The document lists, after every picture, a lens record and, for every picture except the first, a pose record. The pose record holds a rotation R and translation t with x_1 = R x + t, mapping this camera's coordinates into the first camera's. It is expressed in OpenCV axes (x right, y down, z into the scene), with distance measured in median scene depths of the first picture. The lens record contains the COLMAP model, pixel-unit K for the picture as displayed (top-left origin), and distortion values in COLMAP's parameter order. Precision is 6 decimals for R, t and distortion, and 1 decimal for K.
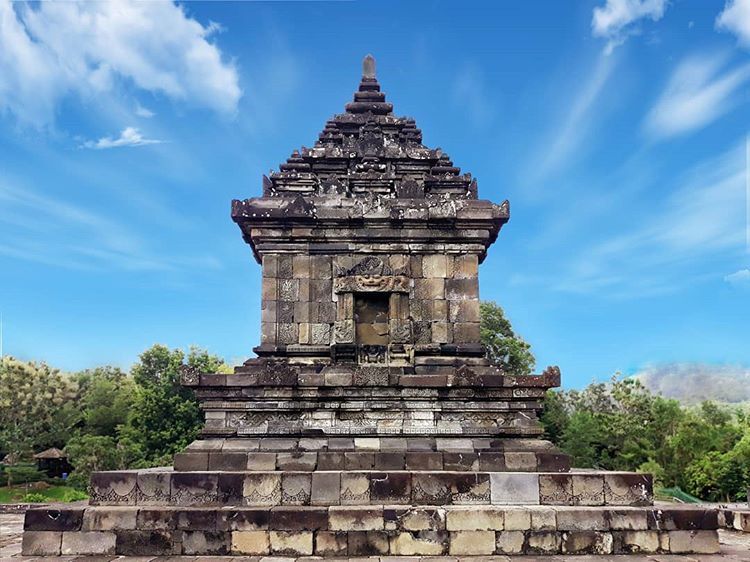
lens RADIAL K [[603.0, 0, 377.8], [0, 603.0, 342.0], [0, 0, 1]] dist [0.055213, -0.004107]
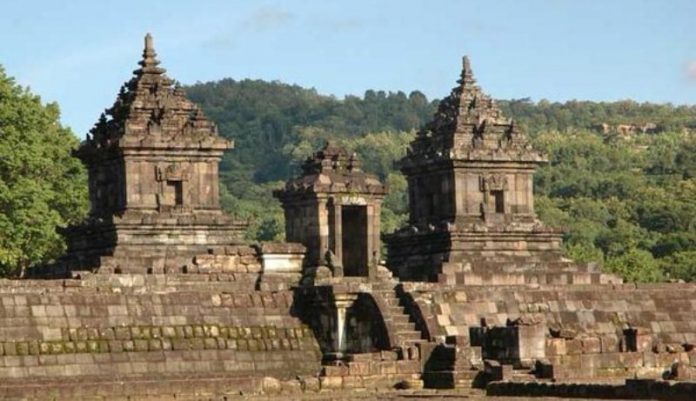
lens RADIAL K [[2159.6, 0, 348.0], [0, 2159.6, 200.5], [0, 0, 1]] dist [0.568181, 0.113198]
pose [[0.894482, 0.008218, 0.447029, -3.246790], [-0.049391, 0.995528, 0.080526, -0.739281], [-0.444368, -0.094108, 0.890888, -6.894572]]
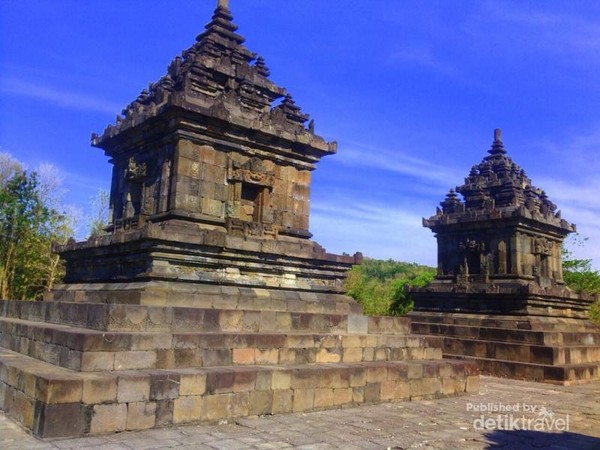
lens RADIAL K [[544.2, 0, 325.4], [0, 544.2, 215.6], [0, 0, 1]] dist [0.058790, -0.011332]
pose [[0.768504, 0.145902, 0.622989, -0.720811], [-0.155182, 0.987086, -0.039744, 0.015011], [-0.620742, -0.066133, 0.781221, -0.097505]]
